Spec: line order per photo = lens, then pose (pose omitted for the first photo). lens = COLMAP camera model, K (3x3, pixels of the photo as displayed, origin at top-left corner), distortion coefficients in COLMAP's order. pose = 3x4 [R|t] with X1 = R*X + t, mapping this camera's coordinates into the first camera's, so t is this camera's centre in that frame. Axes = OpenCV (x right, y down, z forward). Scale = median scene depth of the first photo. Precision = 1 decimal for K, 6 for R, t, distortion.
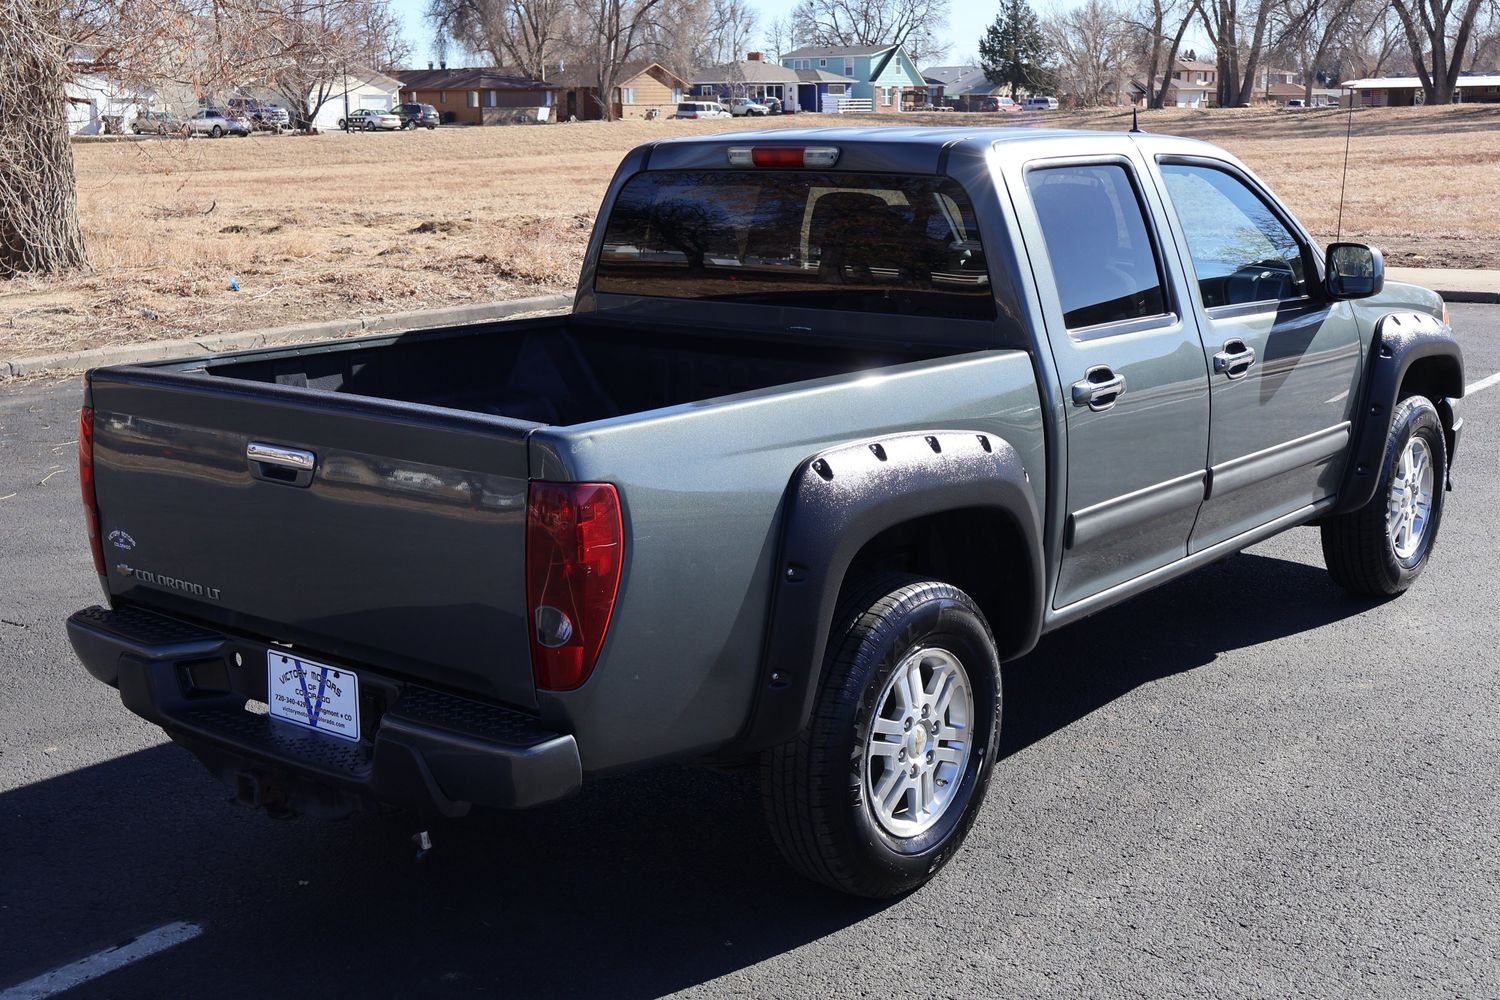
lens RADIAL K [[1844.7, 0, 750.0], [0, 1844.7, 500.0], [0, 0, 1]] dist [-0.010754, -0.011641]
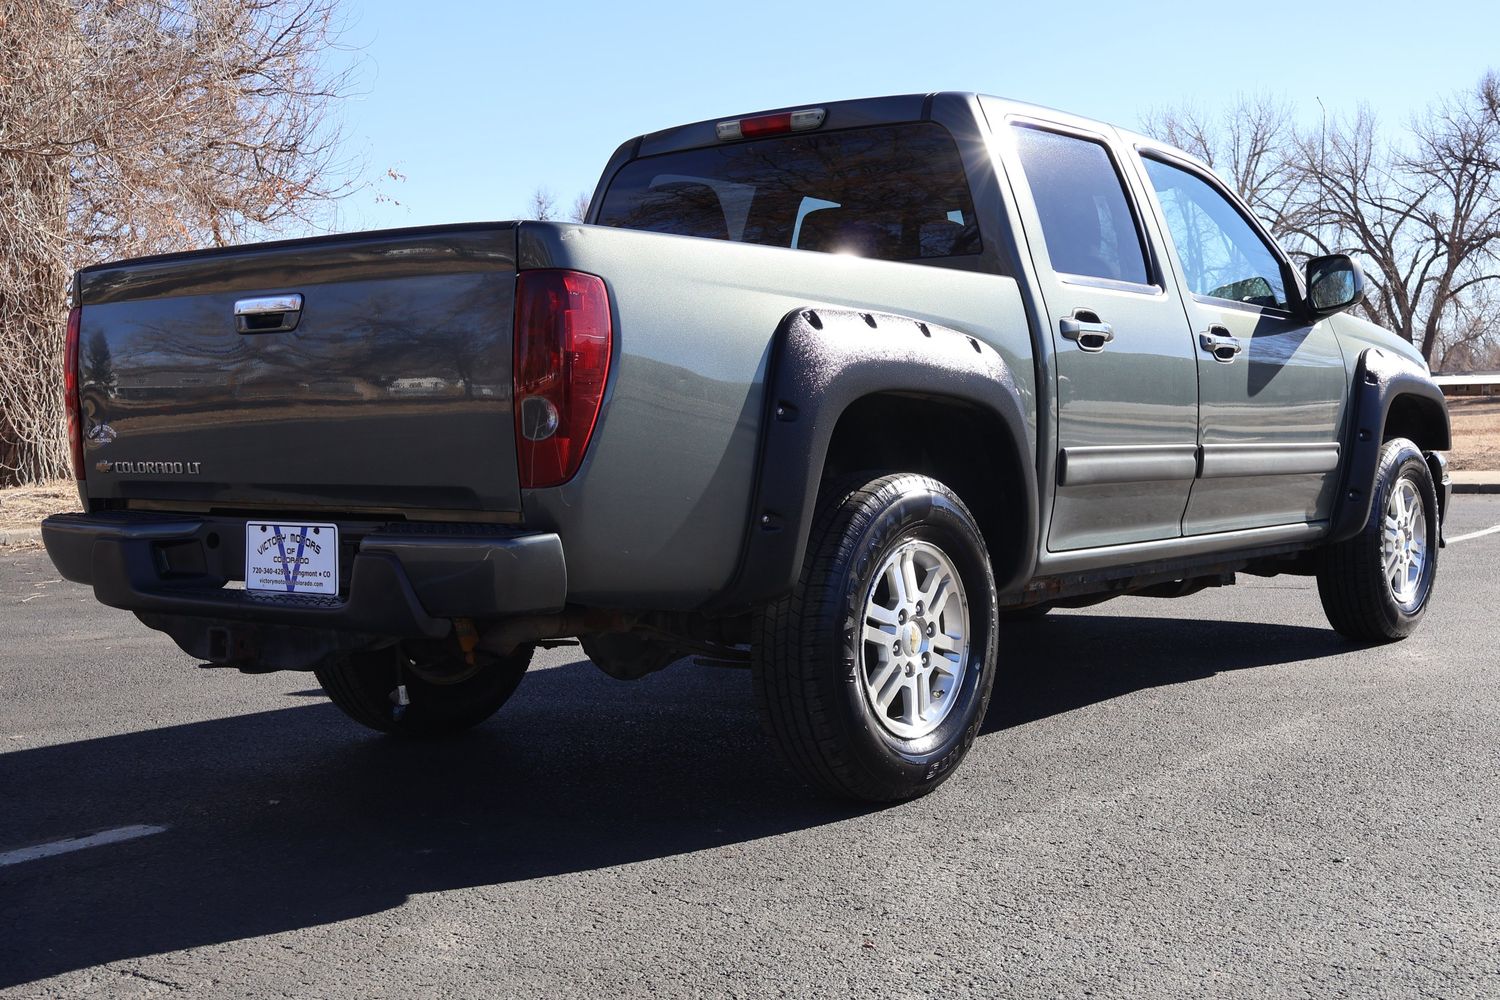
lens RADIAL K [[1844.7, 0, 750.0], [0, 1844.7, 500.0], [0, 0, 1]] dist [-0.010754, -0.011641]
pose [[0.999973, -0.002756, 0.006744, -0.001056], [0.003810, 0.986853, -0.161573, 0.216268], [-0.006210, 0.161595, 0.986838, 0.029450]]
